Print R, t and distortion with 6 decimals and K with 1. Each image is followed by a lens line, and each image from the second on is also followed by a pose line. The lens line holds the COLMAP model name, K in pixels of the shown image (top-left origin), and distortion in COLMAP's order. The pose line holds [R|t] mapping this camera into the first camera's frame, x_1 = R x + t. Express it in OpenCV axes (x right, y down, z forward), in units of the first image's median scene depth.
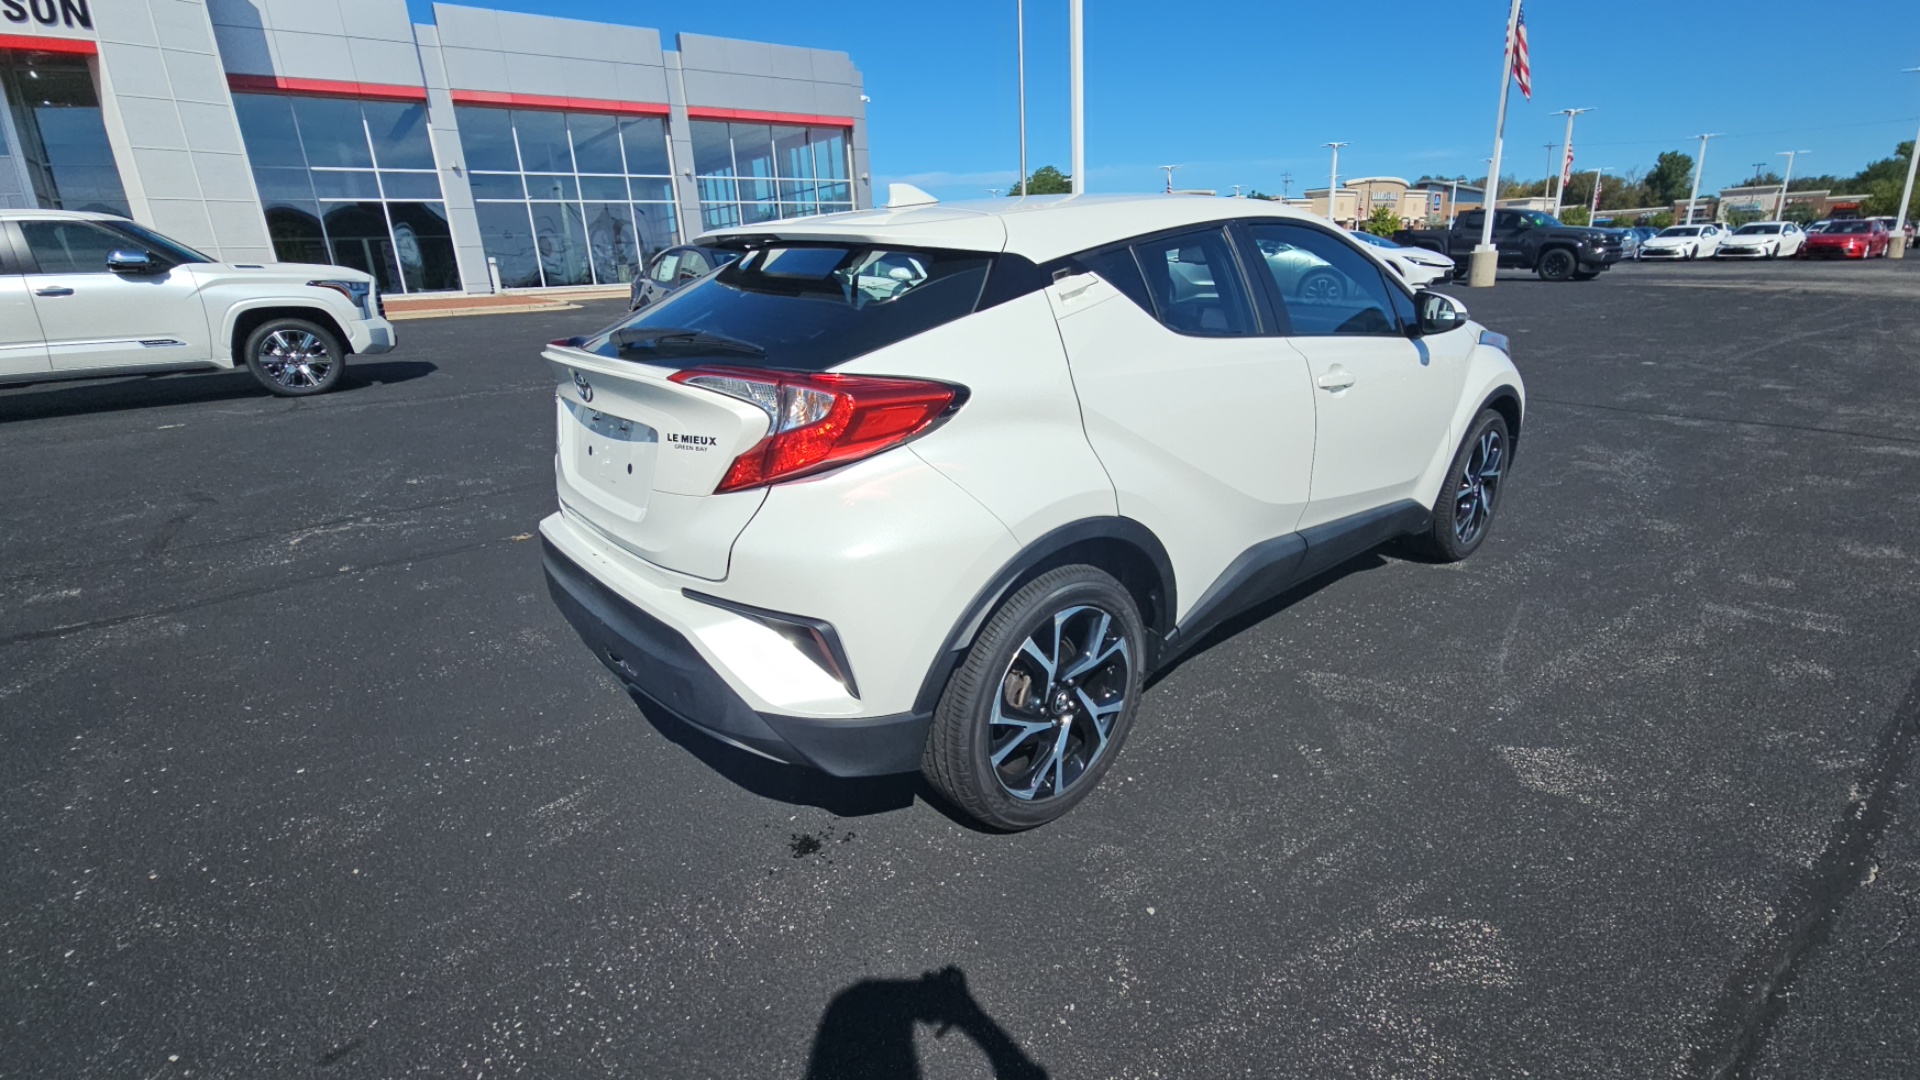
lens RADIAL K [[861.6, 0, 984.6], [0, 861.6, 539.0], [0, 0, 1]] dist [0.005559, -0.007604]
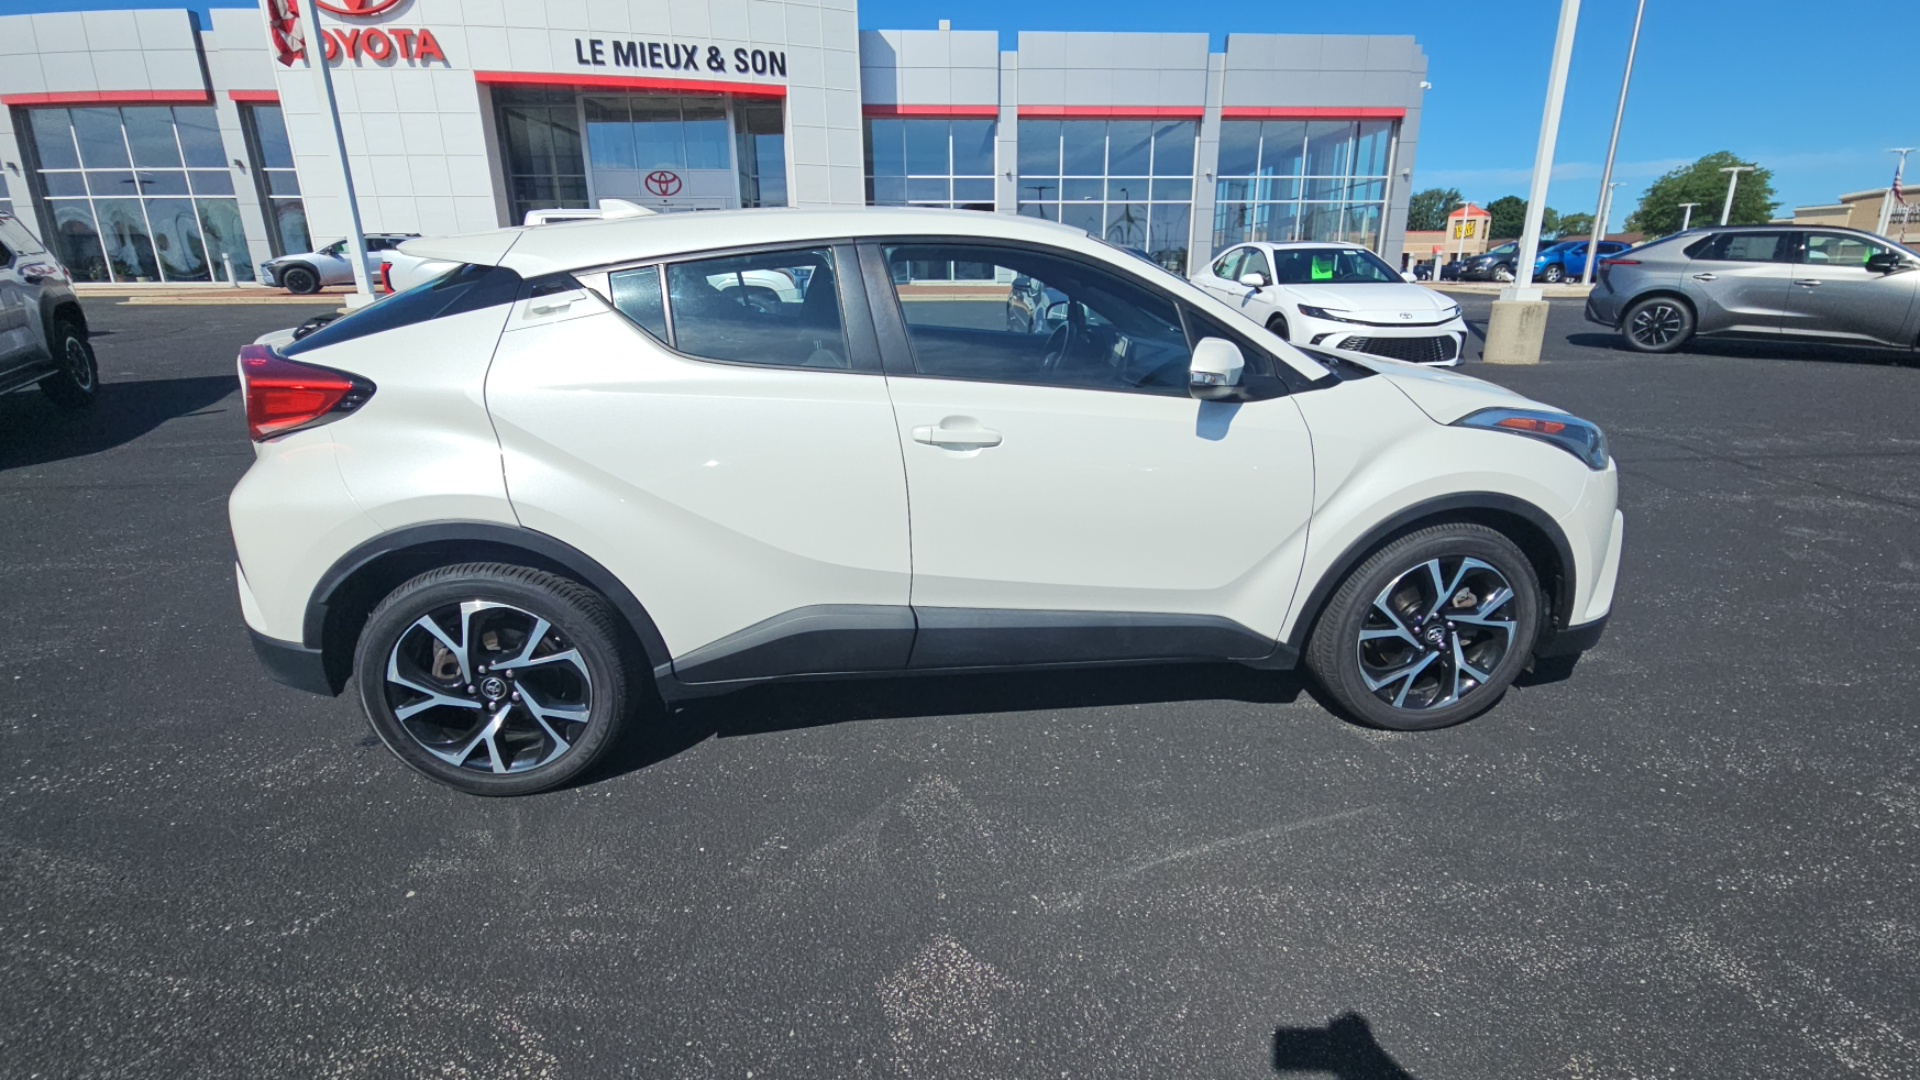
lens RADIAL K [[861.8, 0, 982.5], [0, 861.8, 540.8], [0, 0, 1]] dist [0.007846, -0.007404]
pose [[0.818489, 0.206394, -0.536169, 0.647574], [-0.204722, 0.976760, 0.063478, -0.104681], [0.536810, 0.057810, 0.841721, 0.240708]]
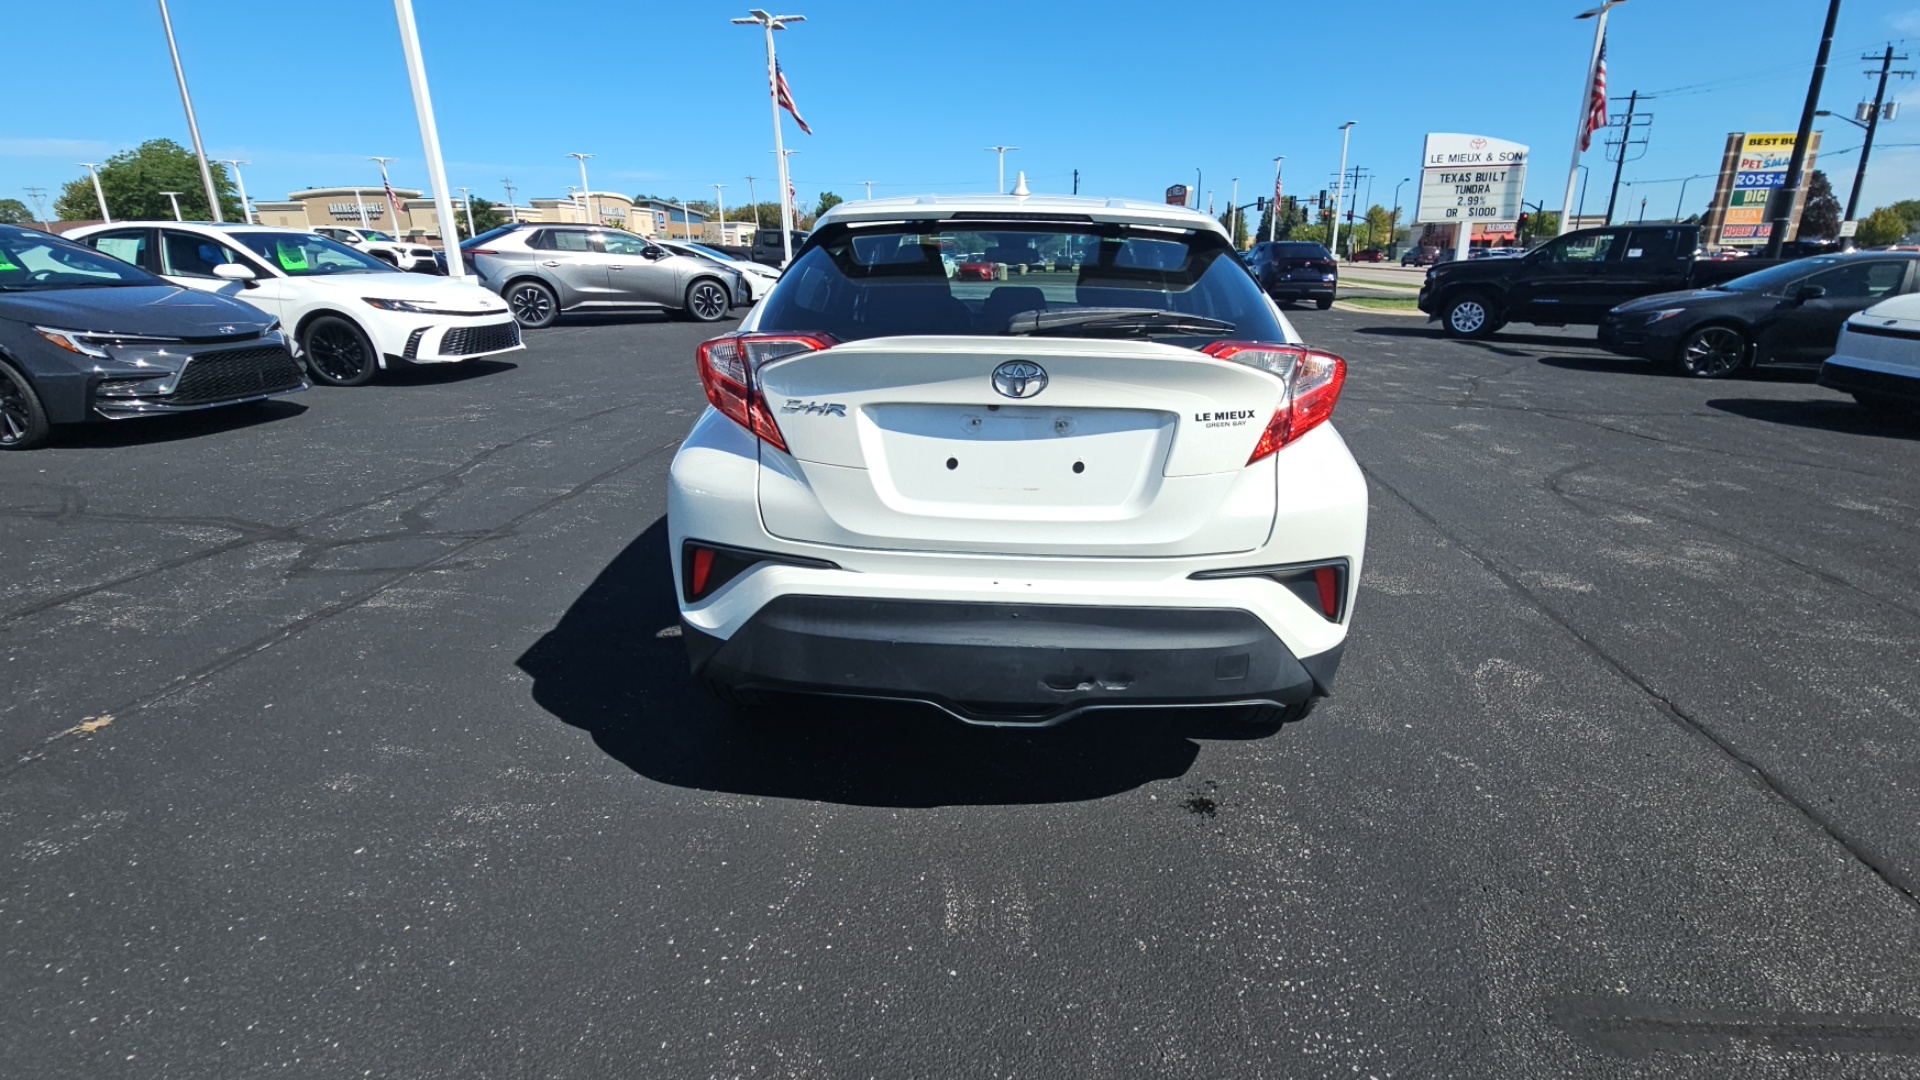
lens RADIAL K [[851.9, 0, 985.7], [0, 851.9, 539.2], [0, 0, 1]] dist [0.016777, -0.012354]
pose [[0.689838, -0.195612, 0.697036, -0.609390], [0.204162, 0.976291, 0.071927, -0.050463], [-0.694580, 0.092691, 0.713419, 0.242888]]
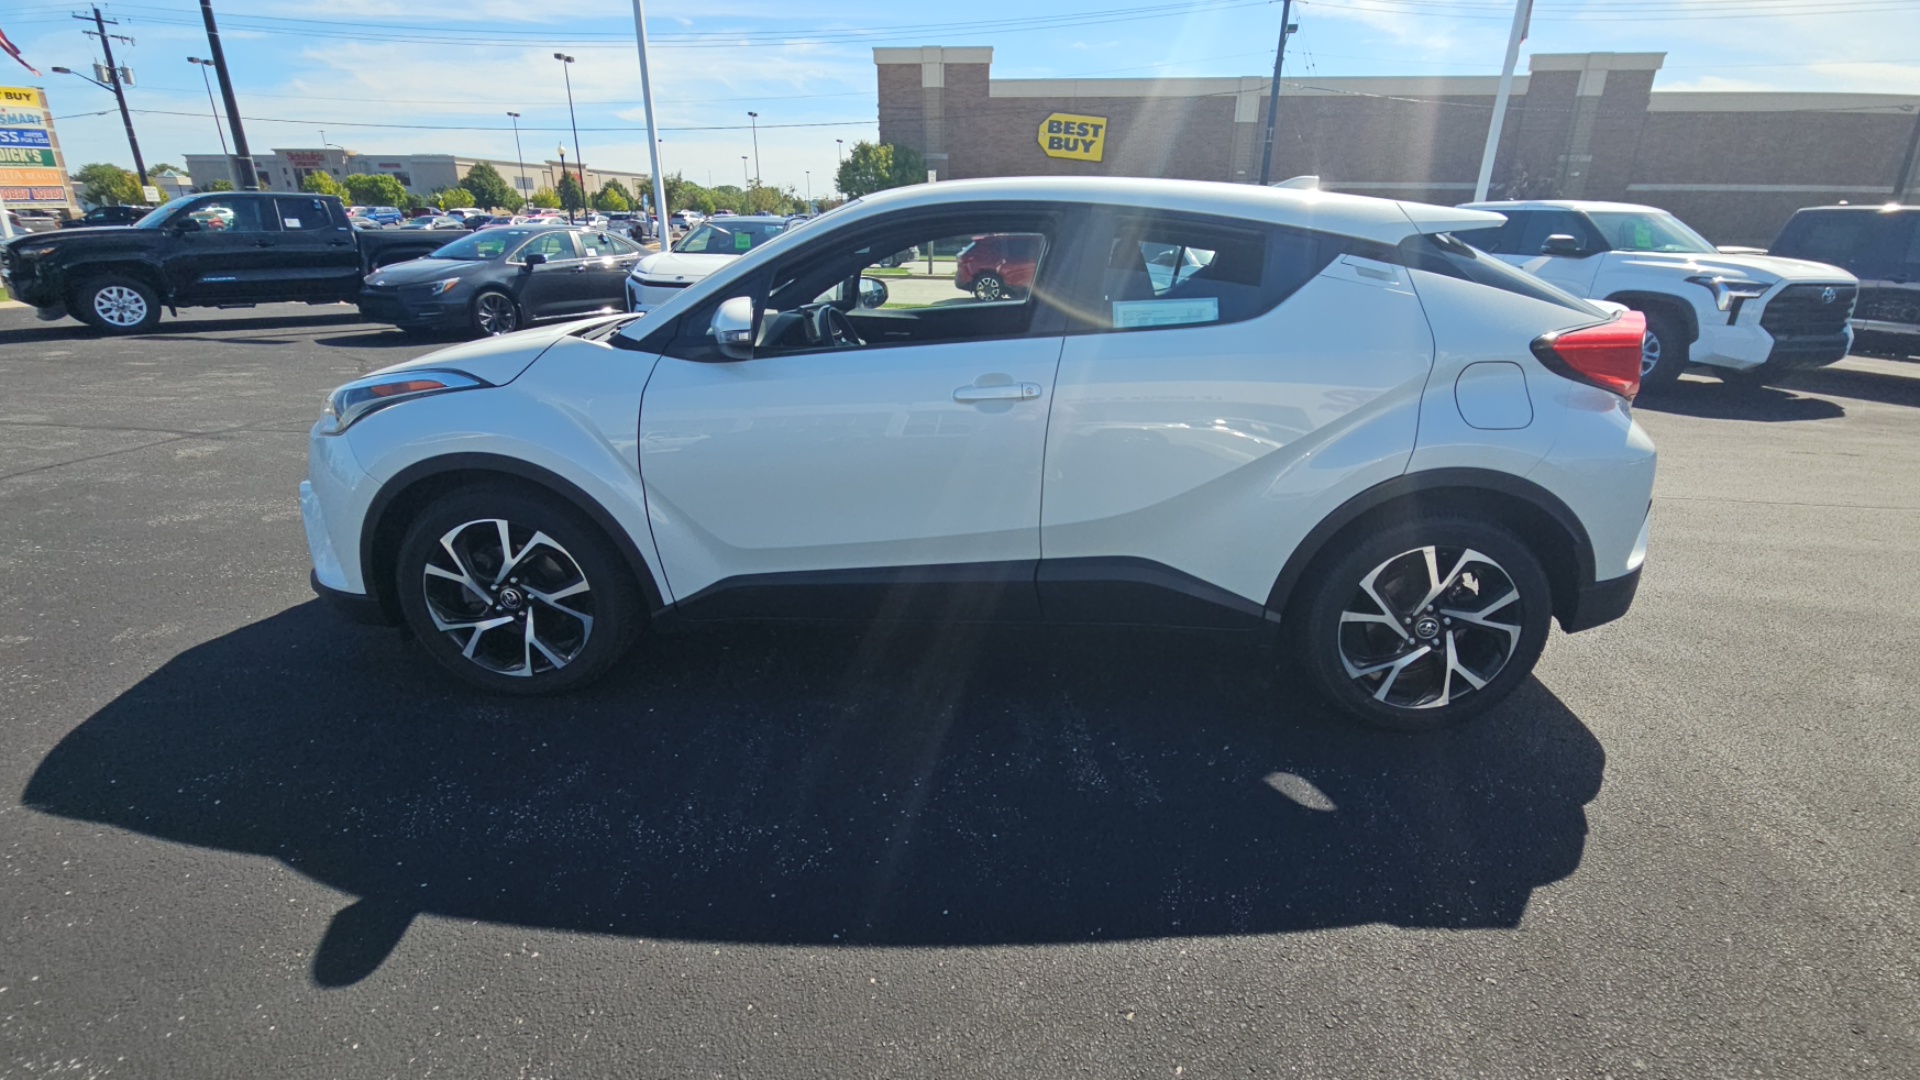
lens RADIAL K [[842.7, 0, 972.6], [0, 842.7, 545.4], [0, 0, 1]] dist [0.014159, -0.011650]
pose [[-0.711715, -0.221447, 0.666650, -0.436727], [0.232306, 0.821420, 0.520868, -0.469715], [-0.662944, 0.525577, -0.533174, 1.451413]]
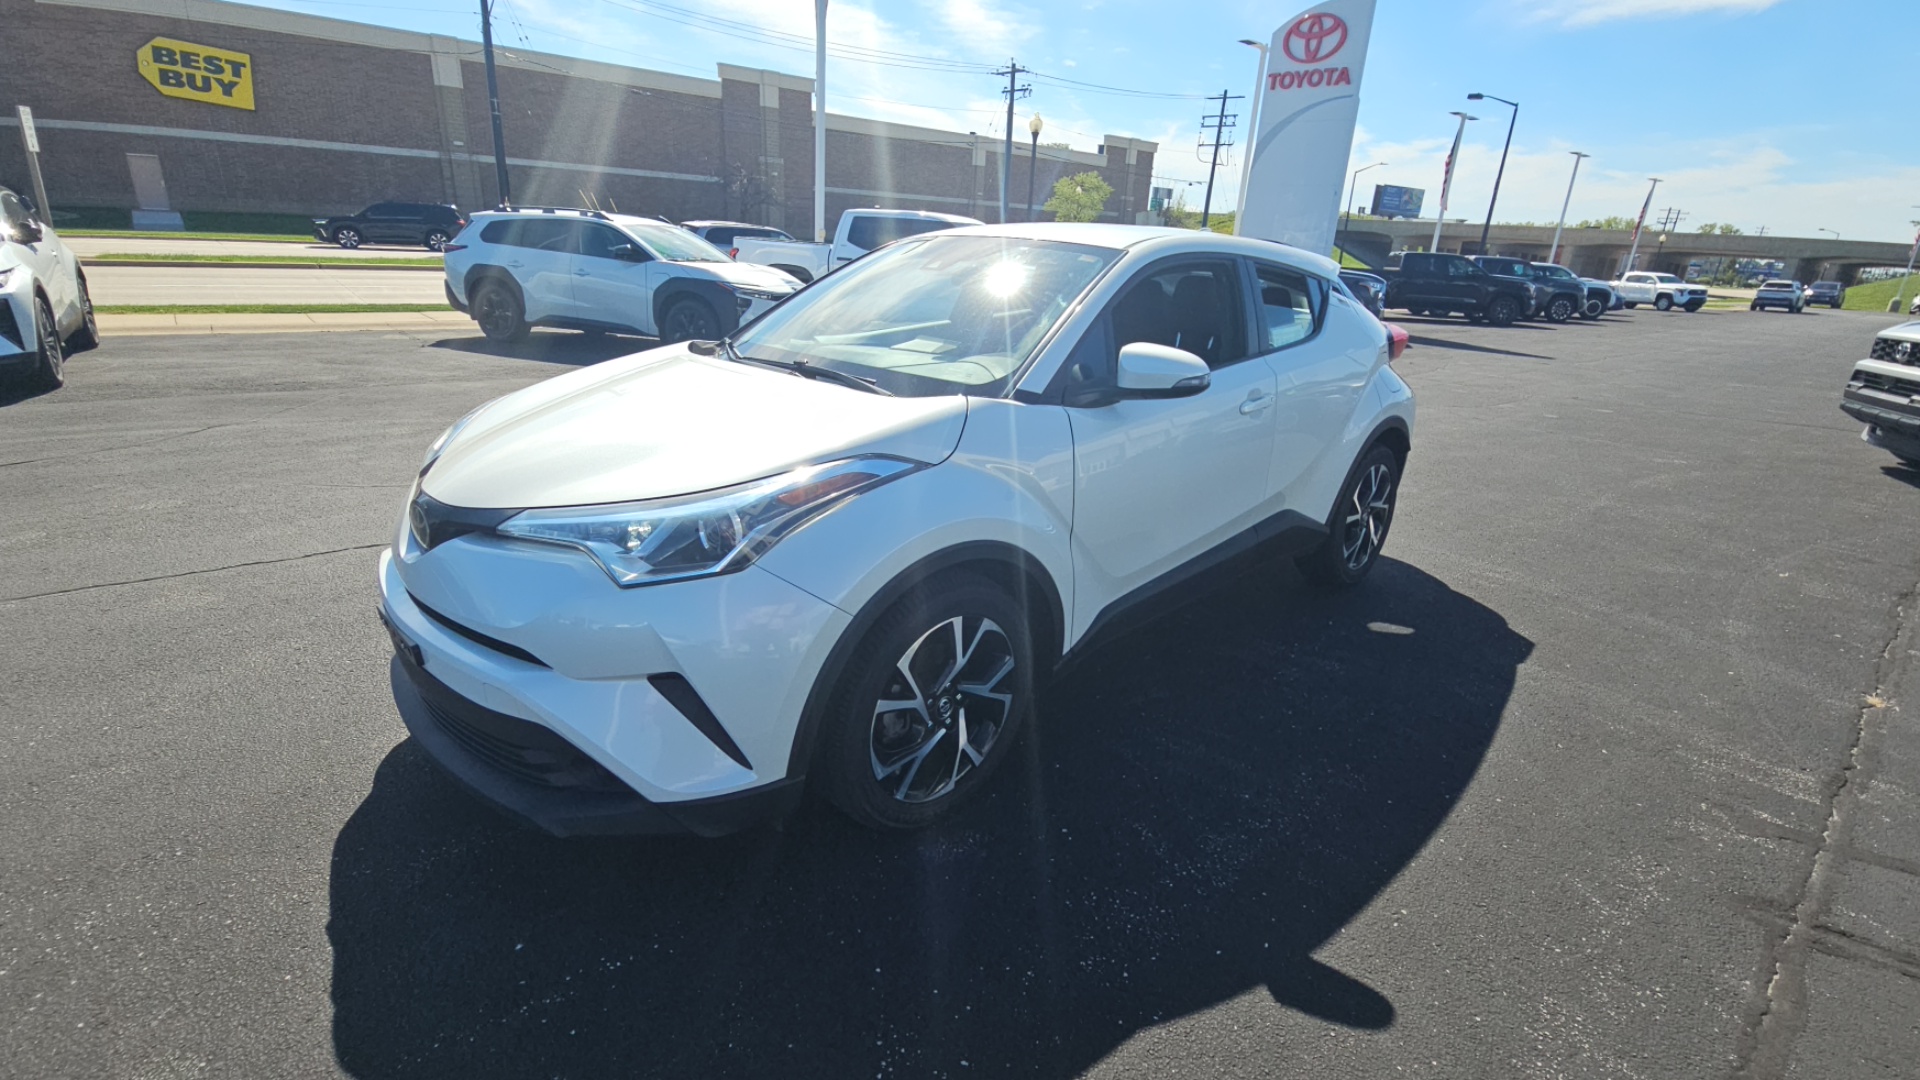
lens RADIAL K [[860.2, 0, 984.2], [0, 860.2, 540.4], [0, 0, 1]] dist [0.011711, -0.005749]
pose [[-0.998293, 0.006198, -0.058075, 0.268198], [-0.030653, 0.790797, 0.611310, -0.618438], [0.049714, 0.612047, -0.789257, 1.751156]]
